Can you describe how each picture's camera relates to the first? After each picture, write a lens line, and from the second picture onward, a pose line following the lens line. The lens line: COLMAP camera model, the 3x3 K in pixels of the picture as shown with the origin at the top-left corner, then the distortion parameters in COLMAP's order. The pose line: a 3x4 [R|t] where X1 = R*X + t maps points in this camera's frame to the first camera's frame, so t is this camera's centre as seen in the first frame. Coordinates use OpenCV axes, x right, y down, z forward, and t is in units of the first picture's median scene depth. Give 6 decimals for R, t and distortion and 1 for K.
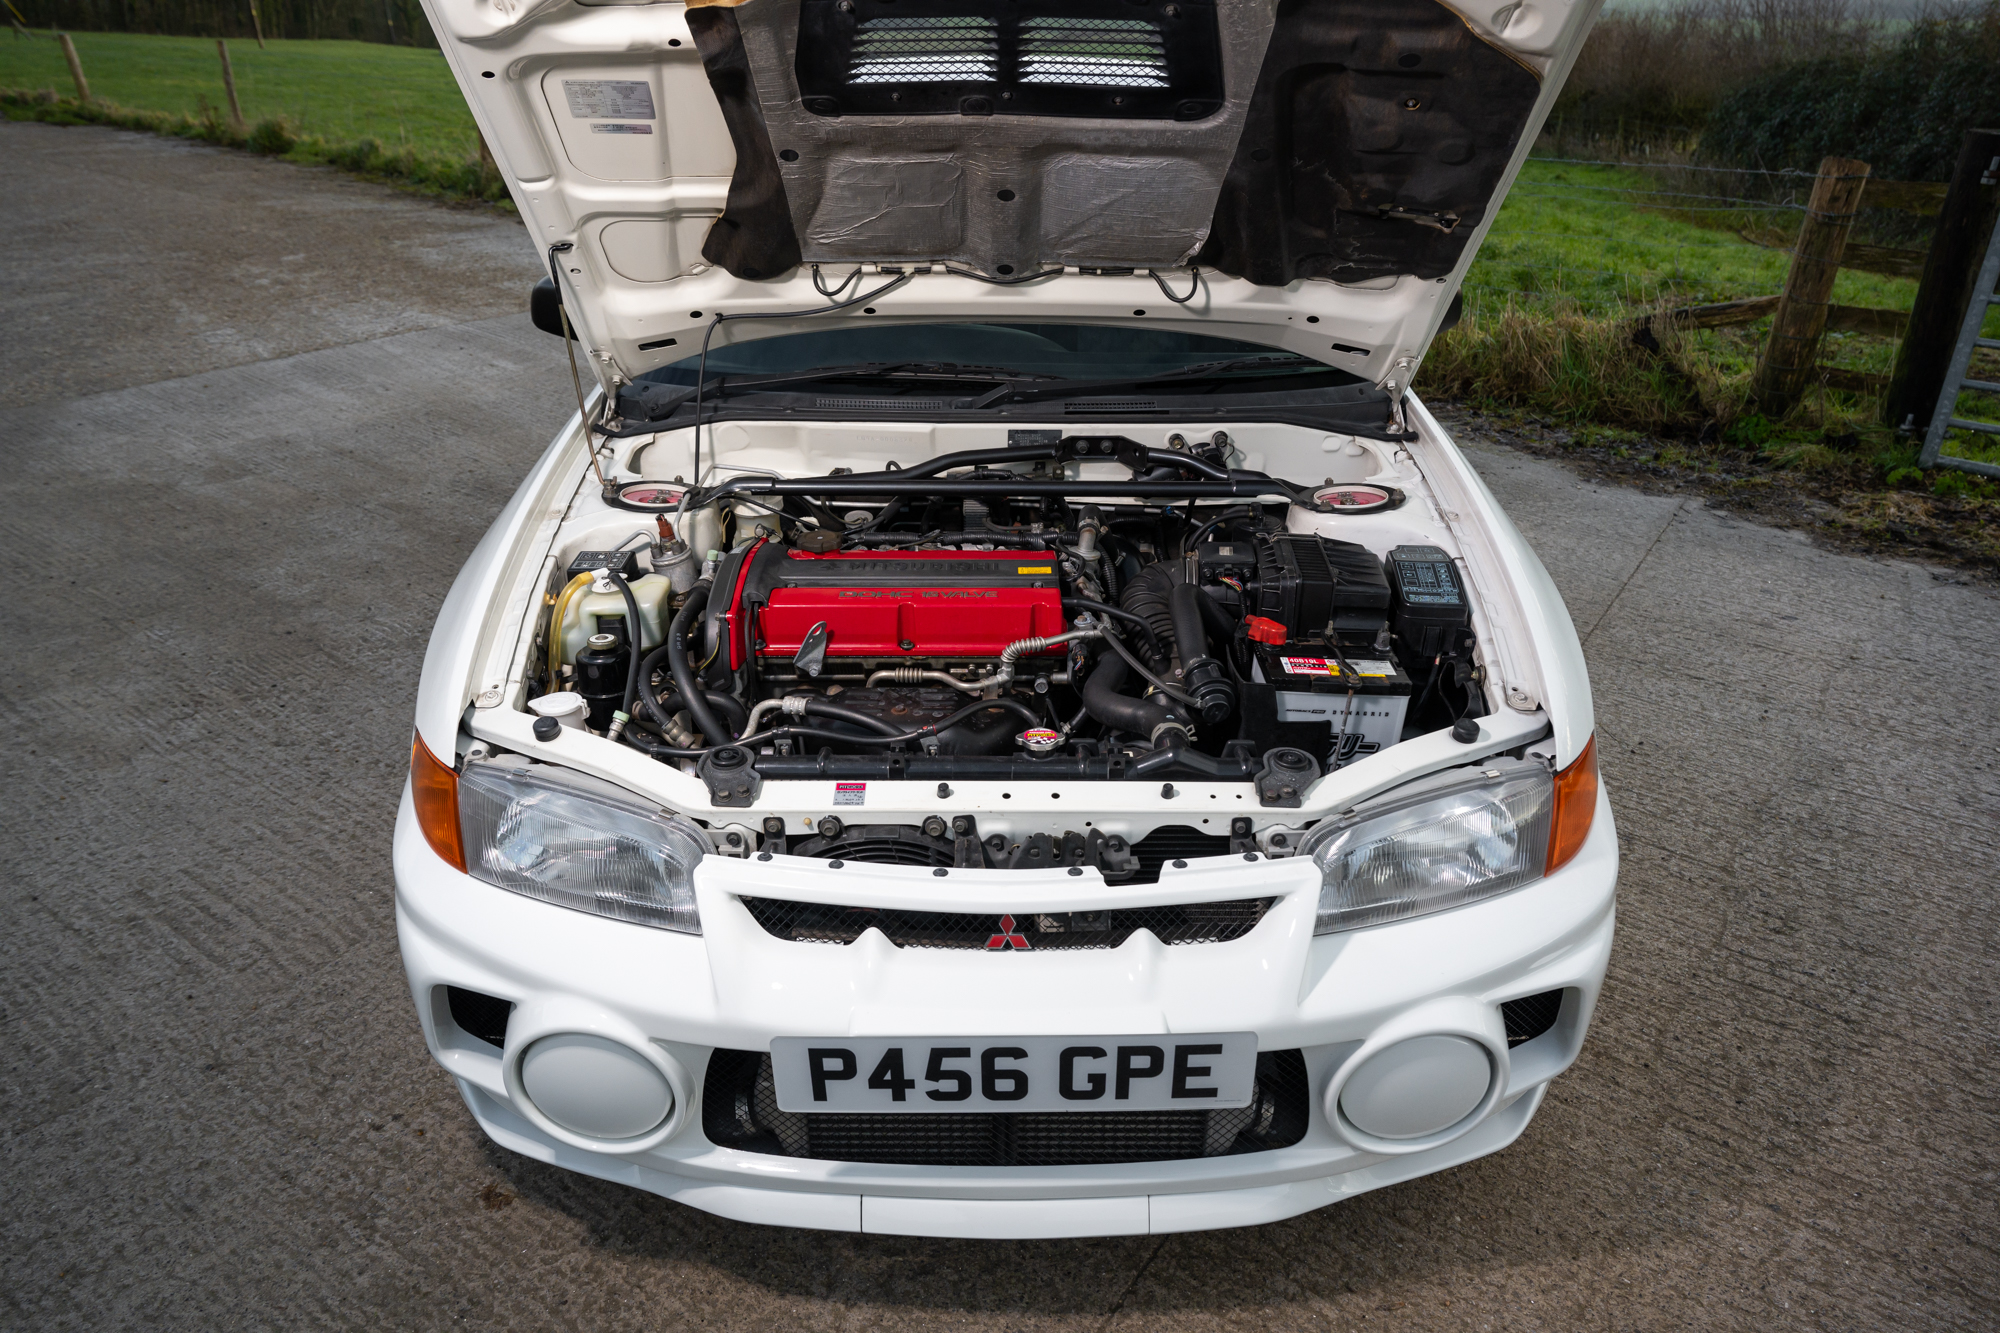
lens RADIAL K [[1348.6, 0, 999.4], [0, 1348.6, 638.8], [0, 0, 1]] dist [-0.002379, 0.001892]
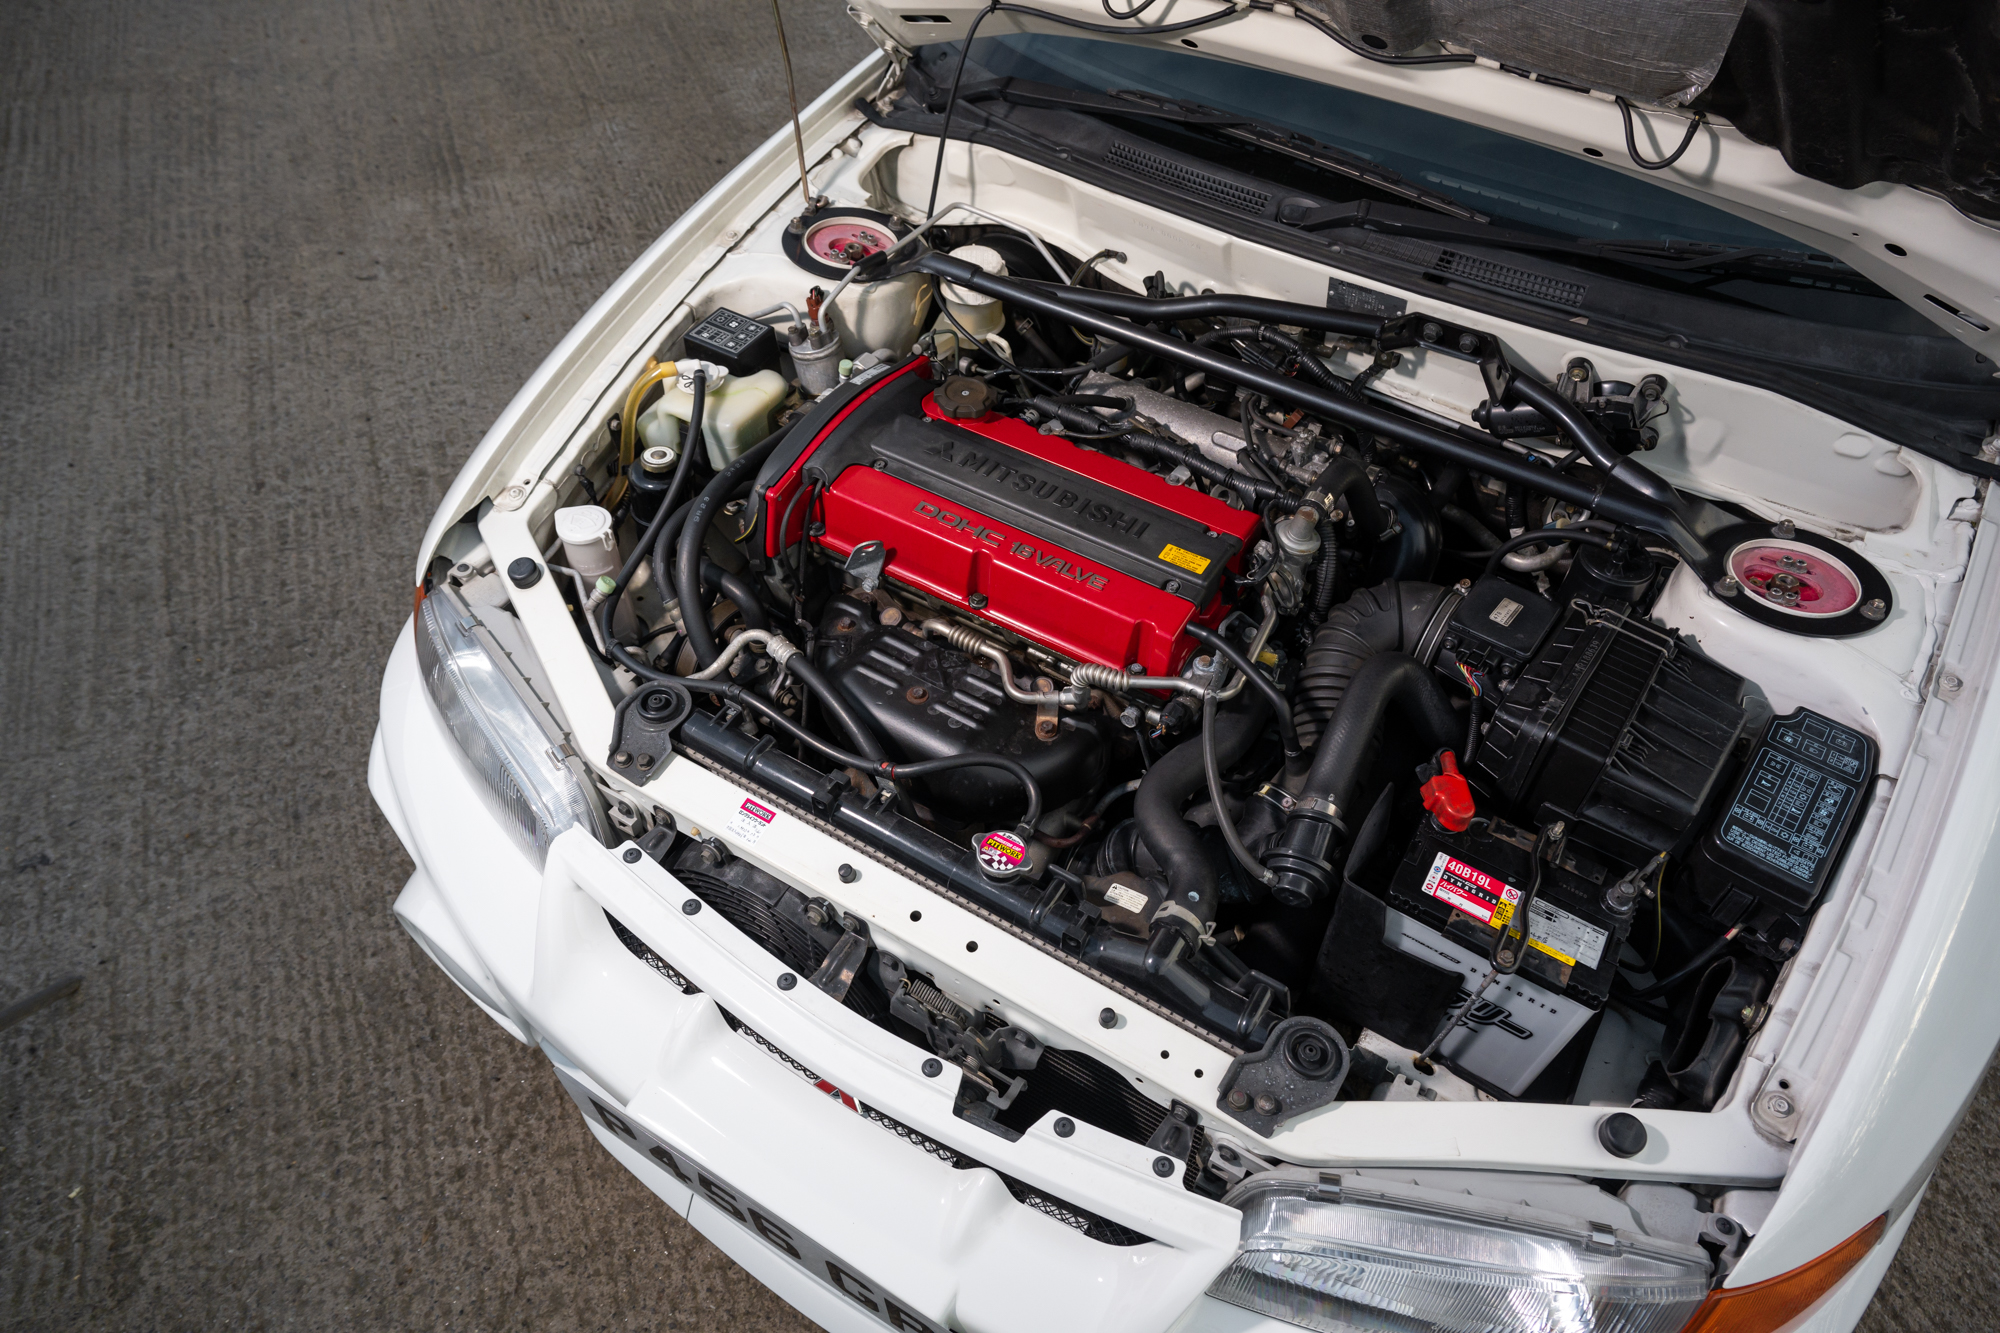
lens RADIAL K [[1348.6, 0, 999.4], [0, 1348.6, 638.8], [0, 0, 1]] dist [-0.002379, 0.001892]
pose [[0.852844, 0.390076, -0.347127, 0.203396], [-0.234337, 0.879998, 0.413145, -0.281061], [0.466629, -0.271004, 0.841911, 0.367187]]
